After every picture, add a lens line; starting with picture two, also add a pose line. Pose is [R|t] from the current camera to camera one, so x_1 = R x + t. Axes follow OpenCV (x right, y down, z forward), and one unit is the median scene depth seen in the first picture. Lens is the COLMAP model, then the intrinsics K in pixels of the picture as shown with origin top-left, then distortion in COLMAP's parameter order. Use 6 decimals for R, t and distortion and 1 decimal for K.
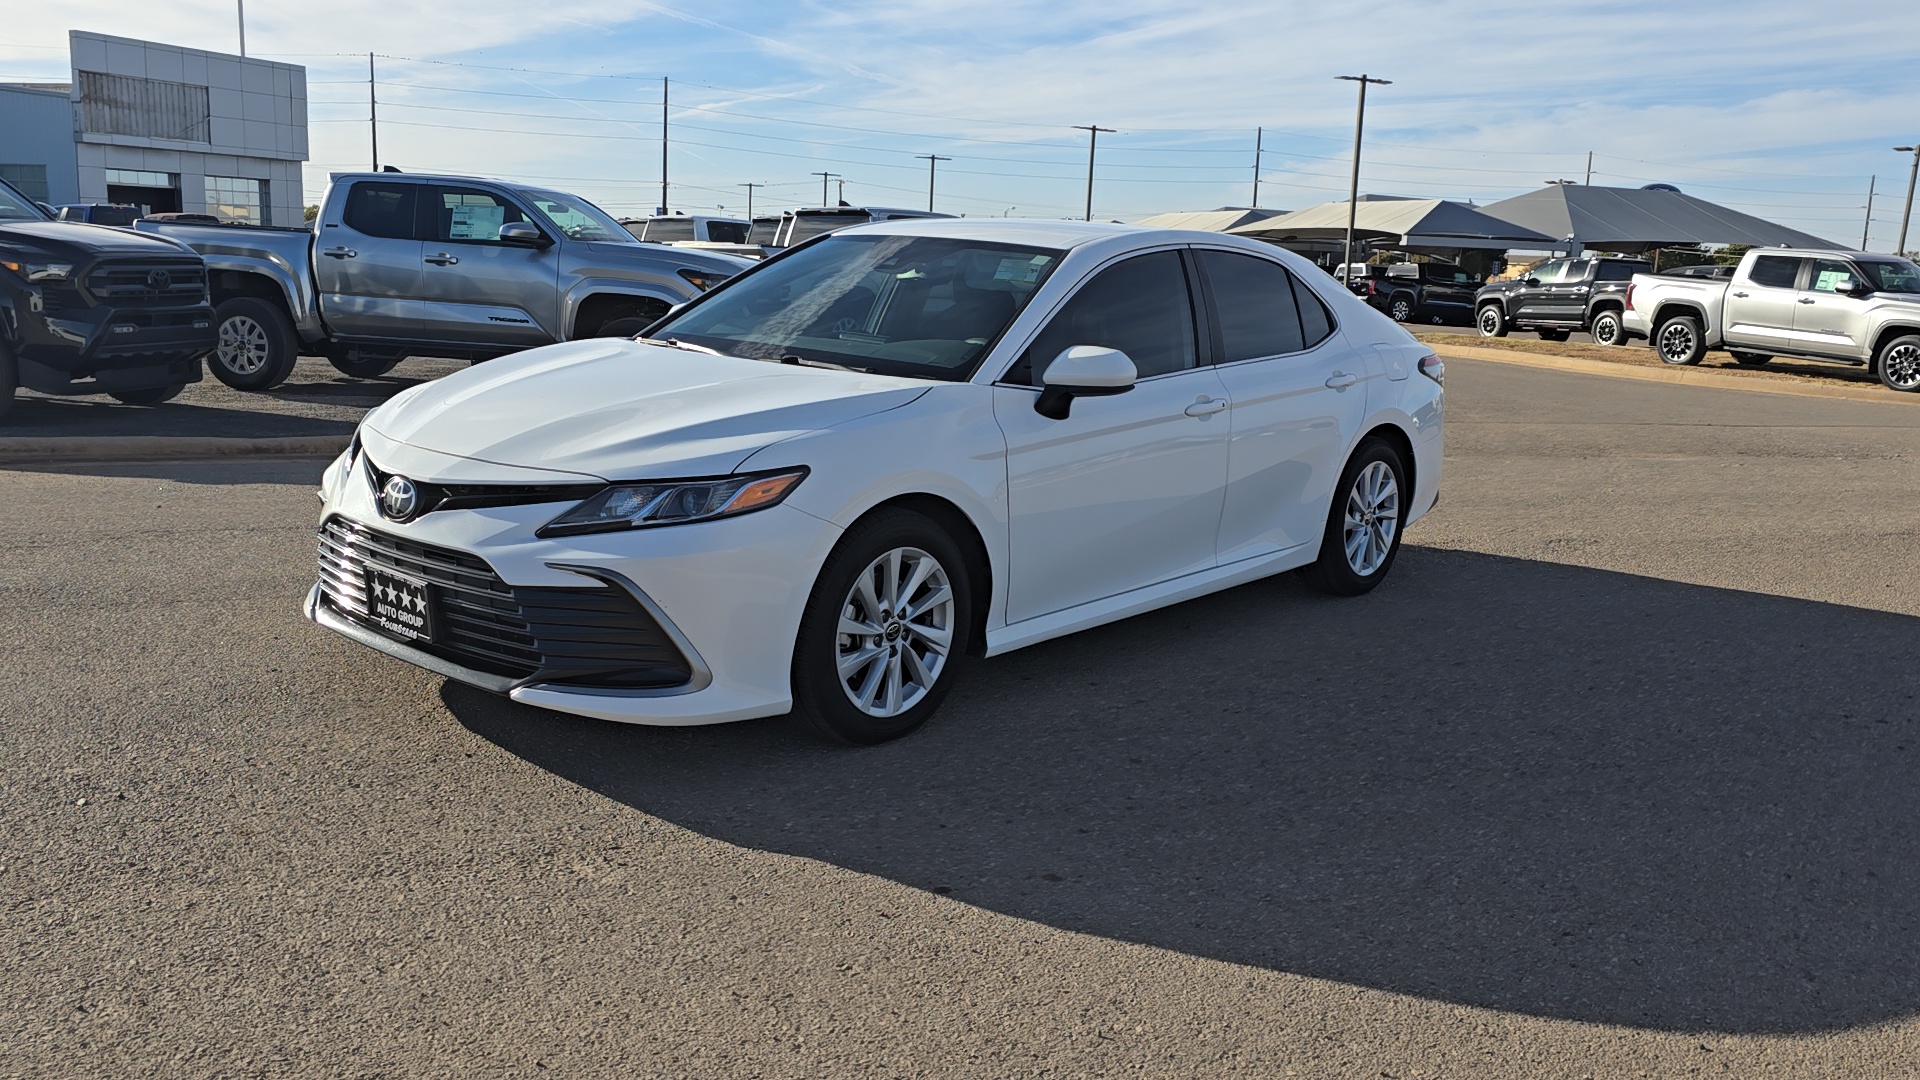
lens RADIAL K [[1583.4, 0, 965.2], [0, 1583.4, 544.3], [0, 0, 1]] dist [-0.003039, -0.004156]
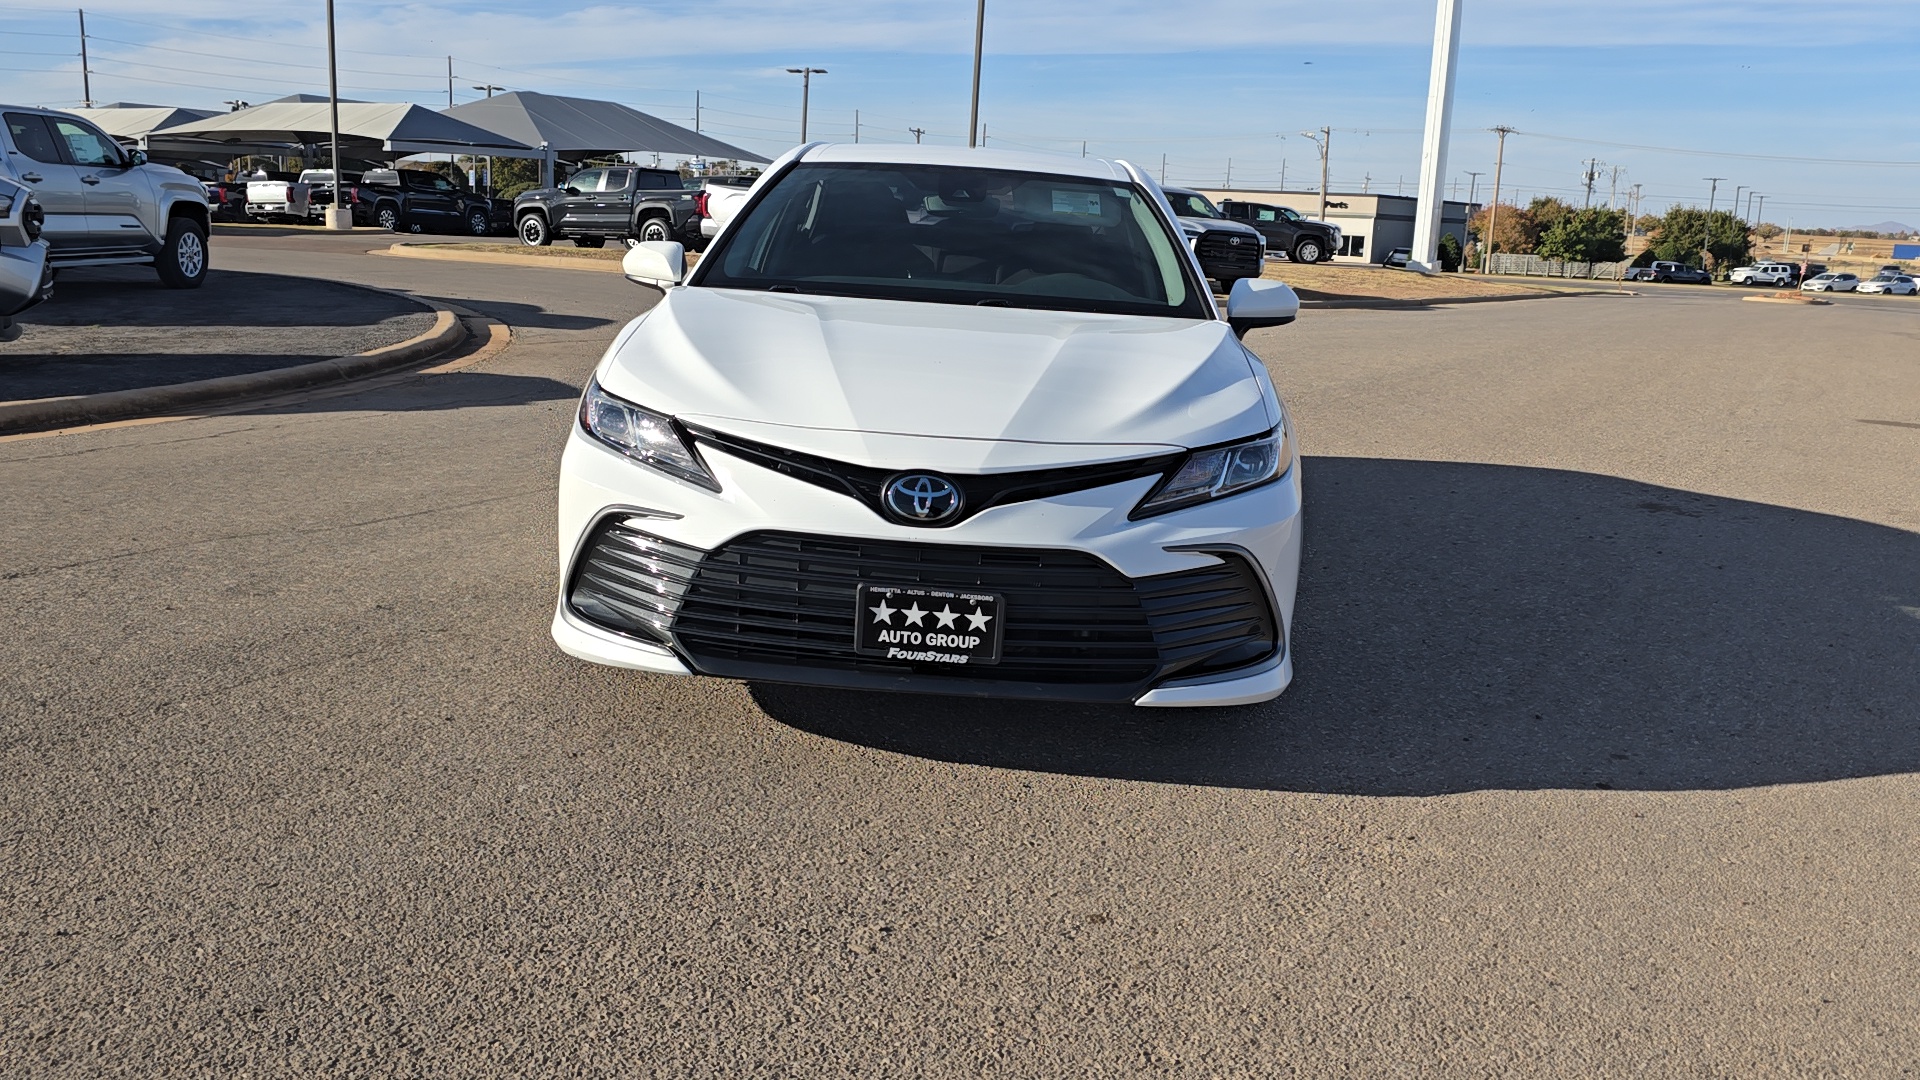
lens RADIAL K [[1583.4, 0, 965.2], [0, 1583.4, 544.3], [0, 0, 1]] dist [-0.003039, -0.004156]
pose [[0.782102, -0.136009, 0.608127, -0.093935], [0.100570, 0.990647, 0.092218, -0.008765], [-0.614982, -0.010964, 0.788465, 0.038376]]
